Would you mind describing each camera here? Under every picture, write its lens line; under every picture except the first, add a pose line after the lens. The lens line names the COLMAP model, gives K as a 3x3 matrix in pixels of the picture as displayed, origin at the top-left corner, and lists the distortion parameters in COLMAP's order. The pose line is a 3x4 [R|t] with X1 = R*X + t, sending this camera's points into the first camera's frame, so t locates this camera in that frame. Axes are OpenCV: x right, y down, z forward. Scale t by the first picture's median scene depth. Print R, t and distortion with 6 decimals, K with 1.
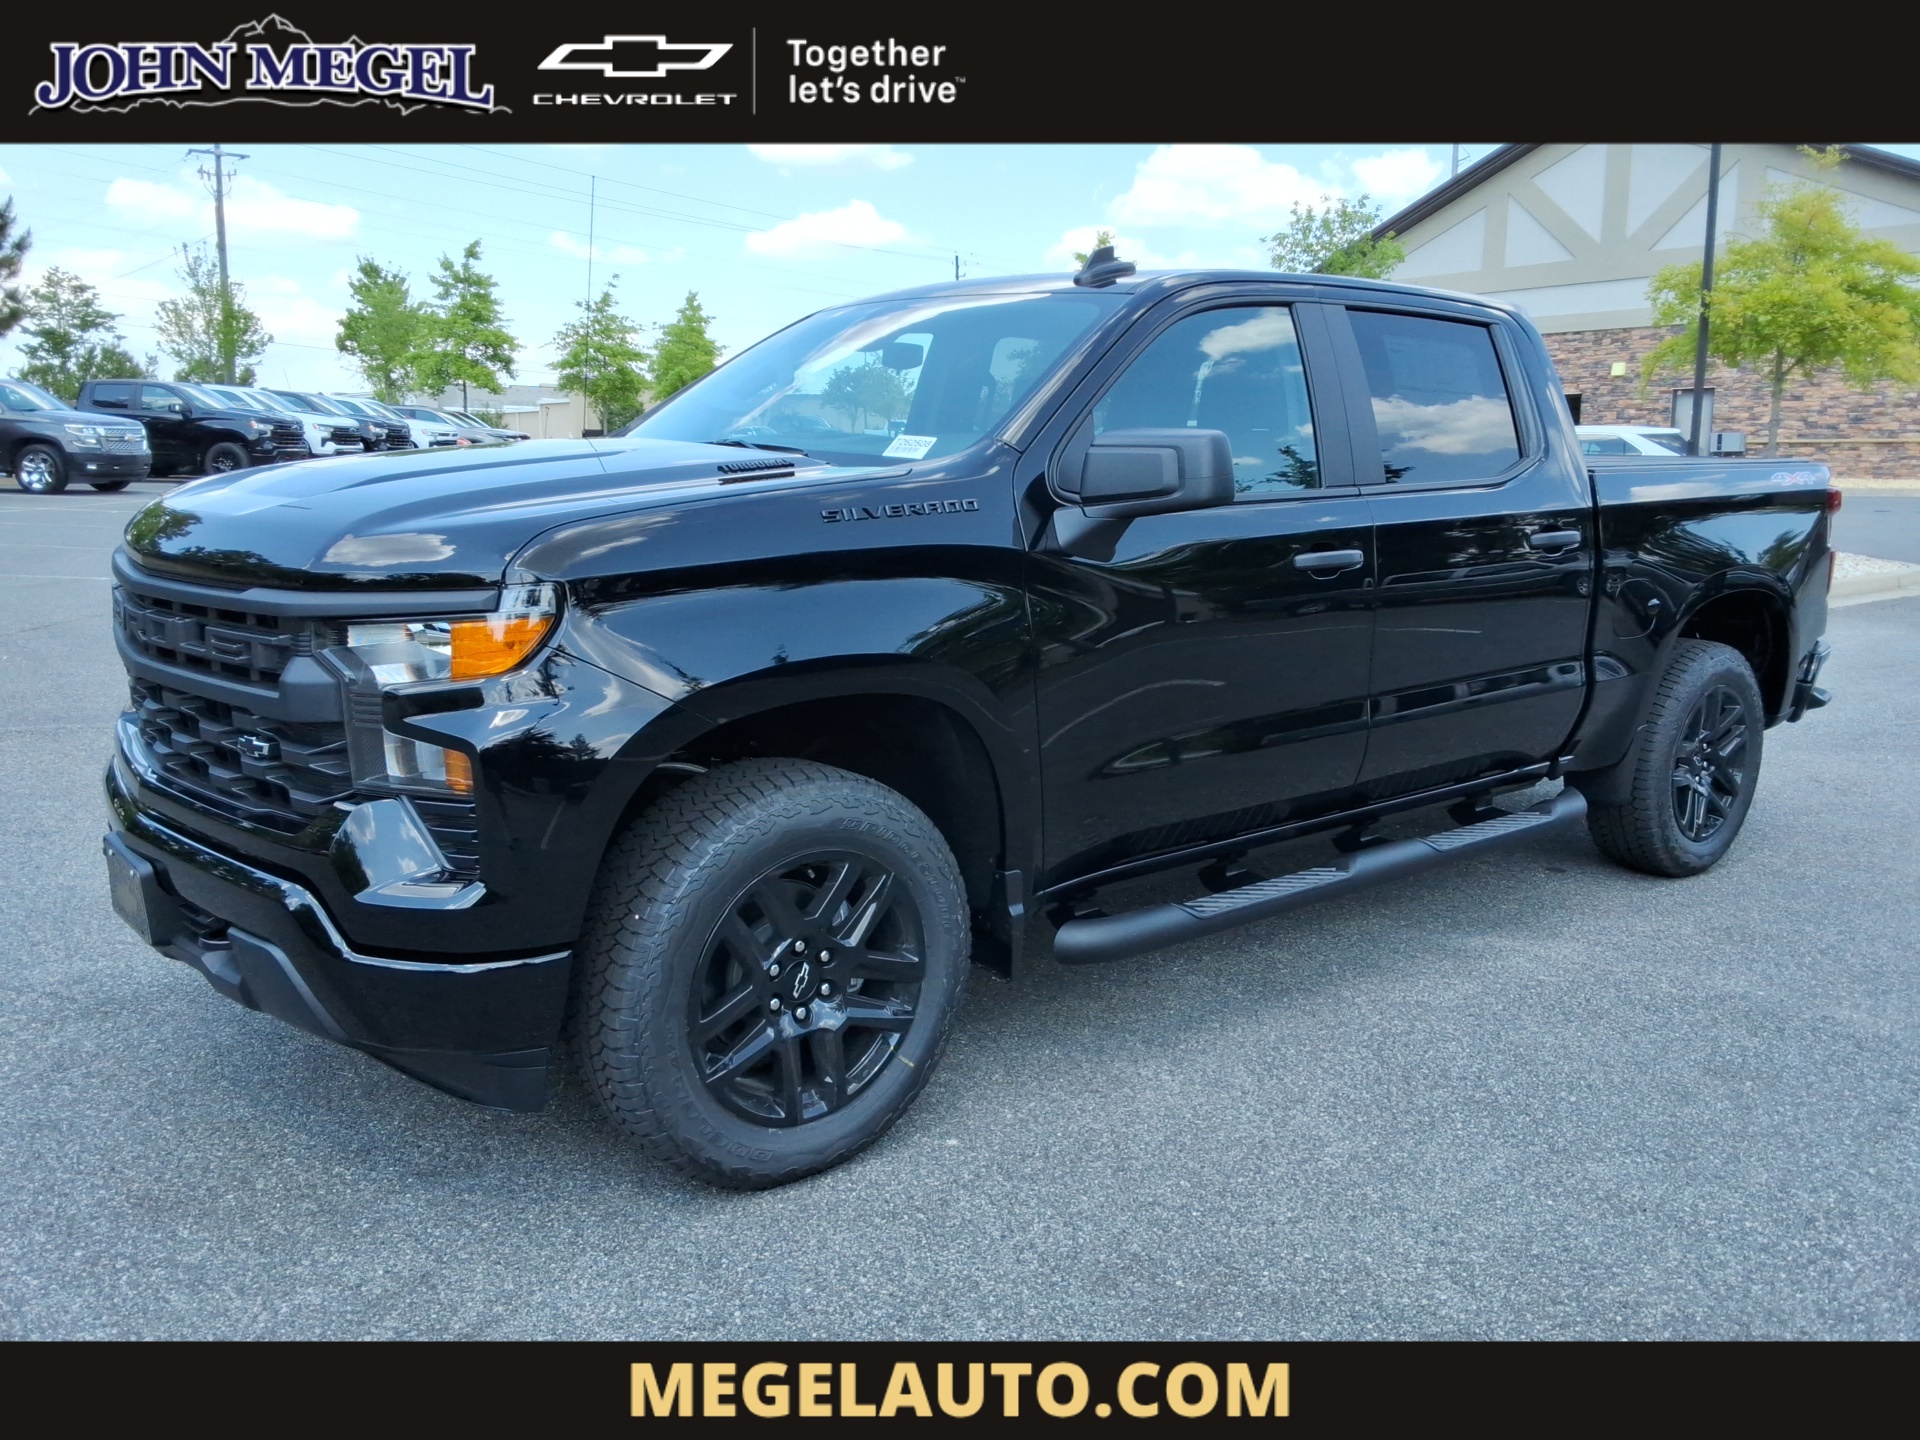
lens RADIAL K [[1553.8, 0, 948.0], [0, 1553.8, 718.0], [0, 0, 1]] dist [0.102801, -0.135953]
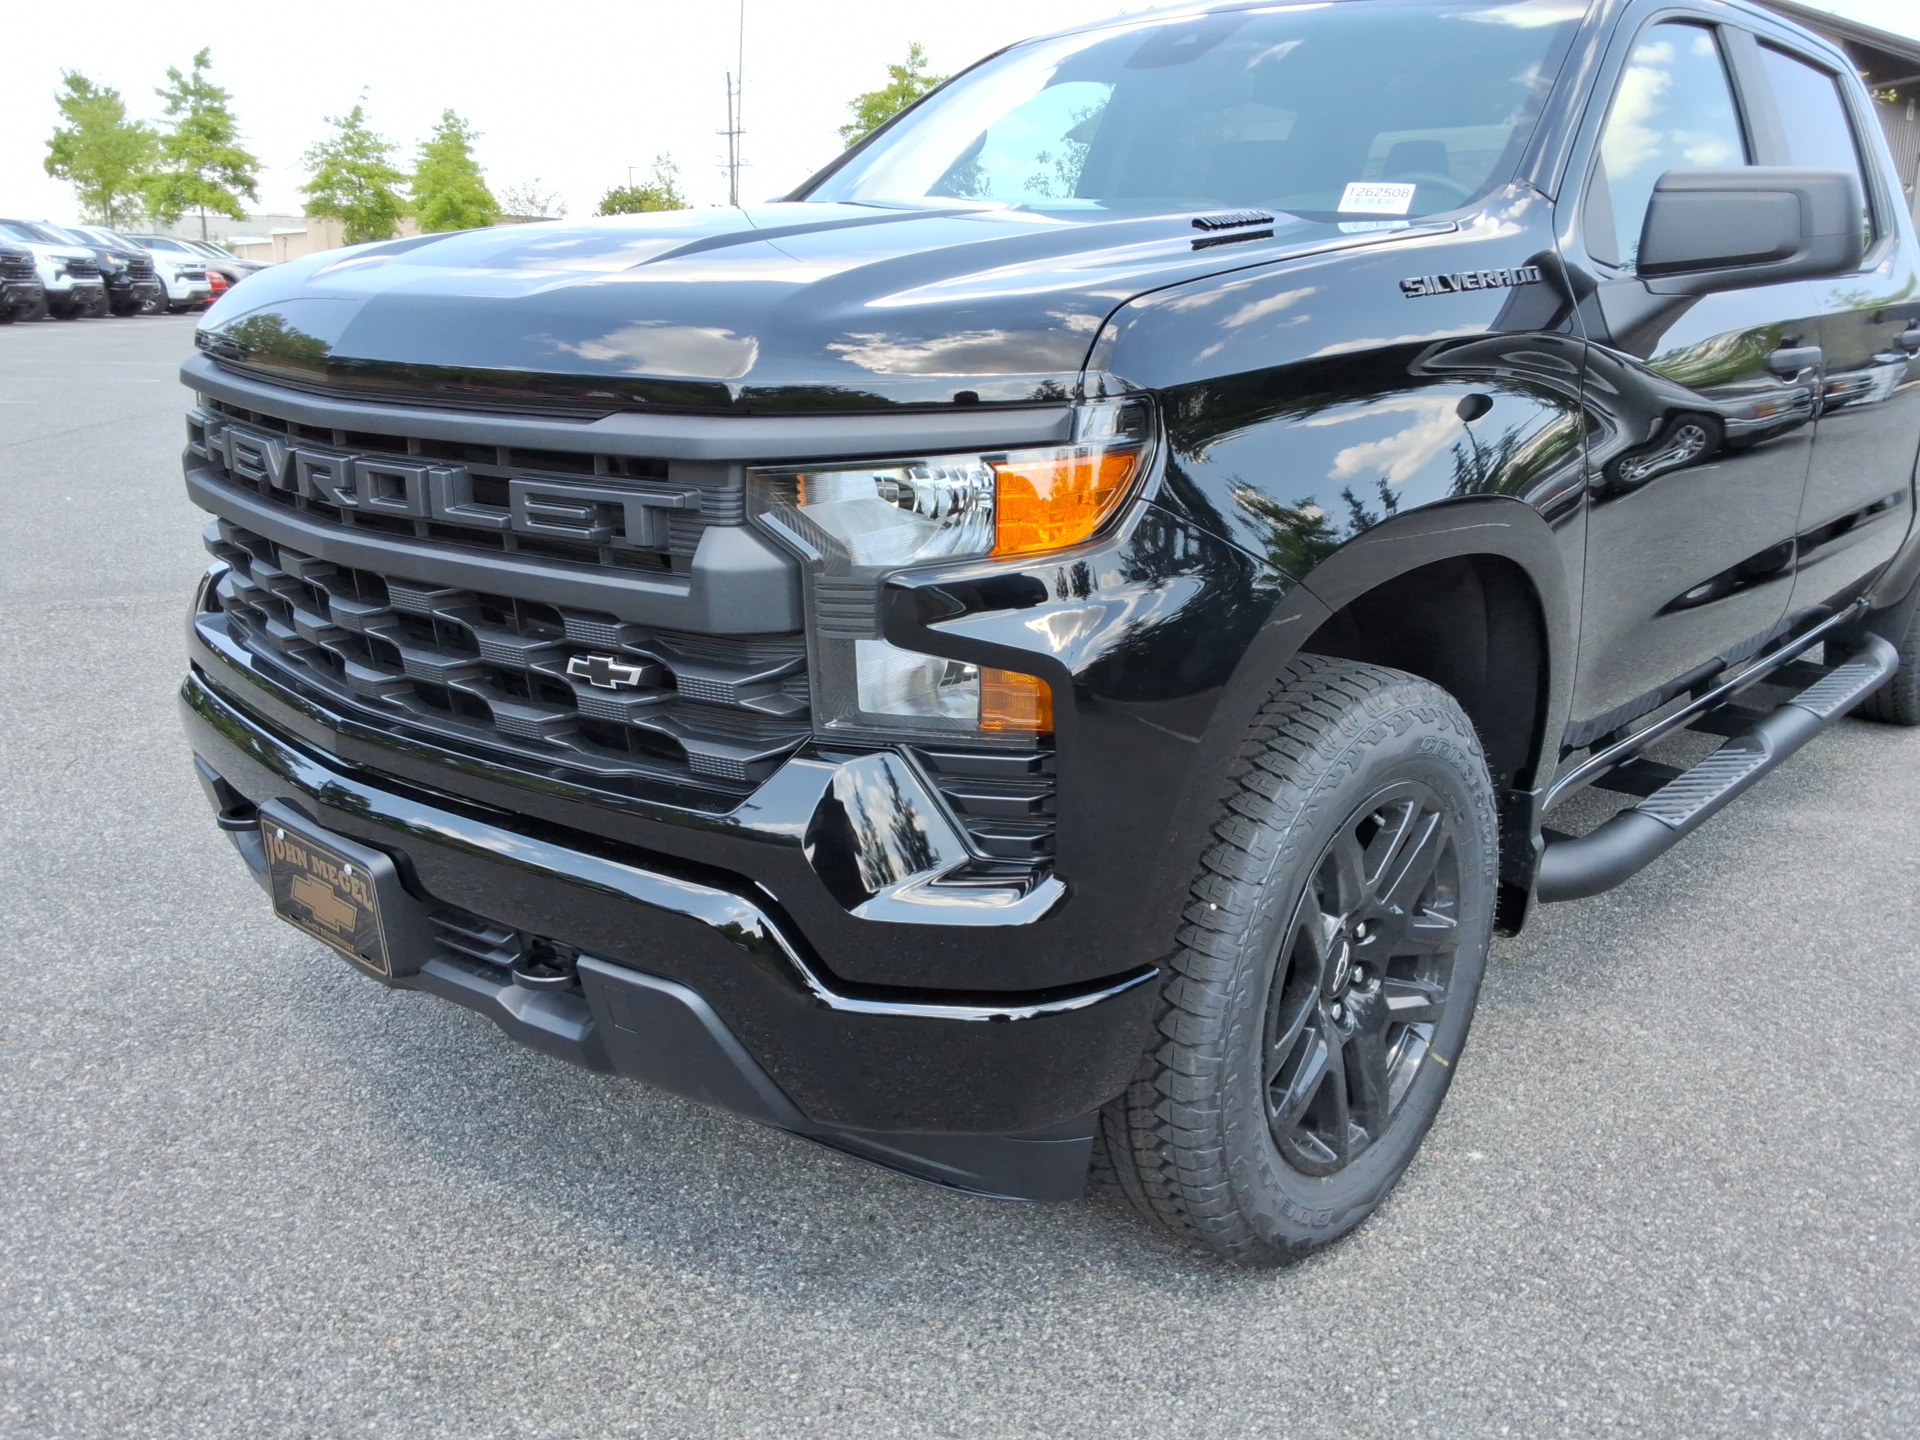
lens RADIAL K [[1580.9, 0, 960.0], [0, 1580.9, 720.0], [0, 0, 1]] dist [0.066460, -0.098009]
pose [[0.990847, -0.044061, 0.127598, -0.333814], [0.031113, 0.994324, 0.101744, -0.019945], [-0.131357, -0.096843, 0.986594, 0.309361]]
